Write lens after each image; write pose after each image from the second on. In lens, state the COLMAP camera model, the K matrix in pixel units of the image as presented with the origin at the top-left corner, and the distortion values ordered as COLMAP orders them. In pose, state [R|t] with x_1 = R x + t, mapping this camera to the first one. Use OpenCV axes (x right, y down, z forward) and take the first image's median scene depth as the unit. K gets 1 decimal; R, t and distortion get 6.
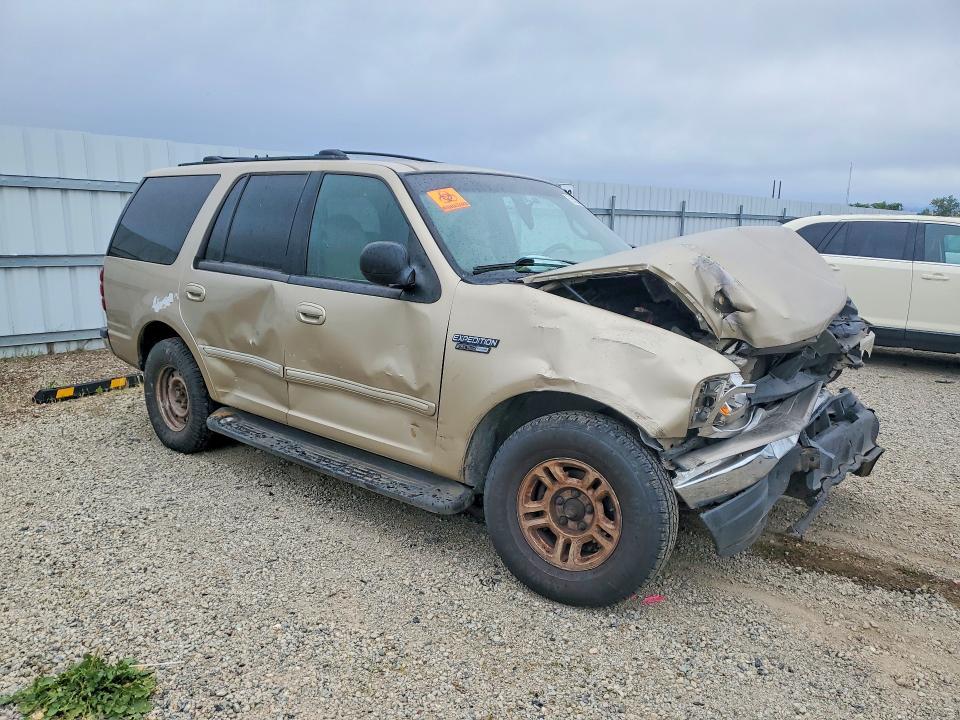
lens RADIAL K [[787.7, 0, 483.7], [0, 787.7, 360.6], [0, 0, 1]] dist [0.004645, -0.001478]
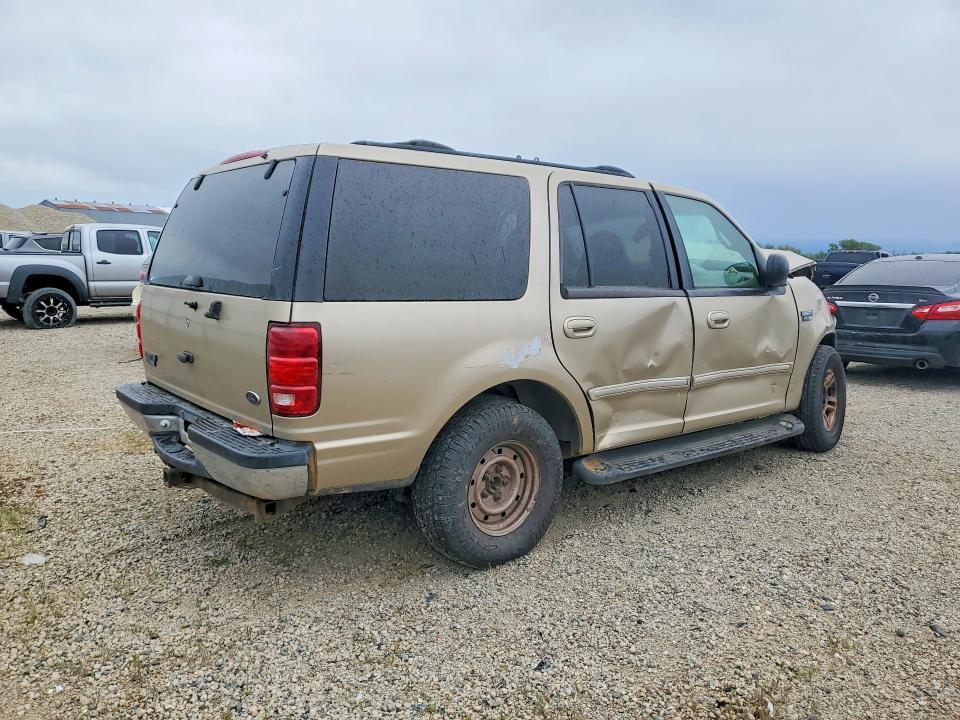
lens RADIAL K [[787.7, 0, 483.7], [0, 787.7, 360.6], [0, 0, 1]] dist [0.004645, -0.001478]
pose [[0.146786, -0.156400, 0.976726, -1.248982], [0.163360, 0.977695, 0.132005, -0.186693], [-0.975586, 0.140181, 0.169061, 1.036099]]
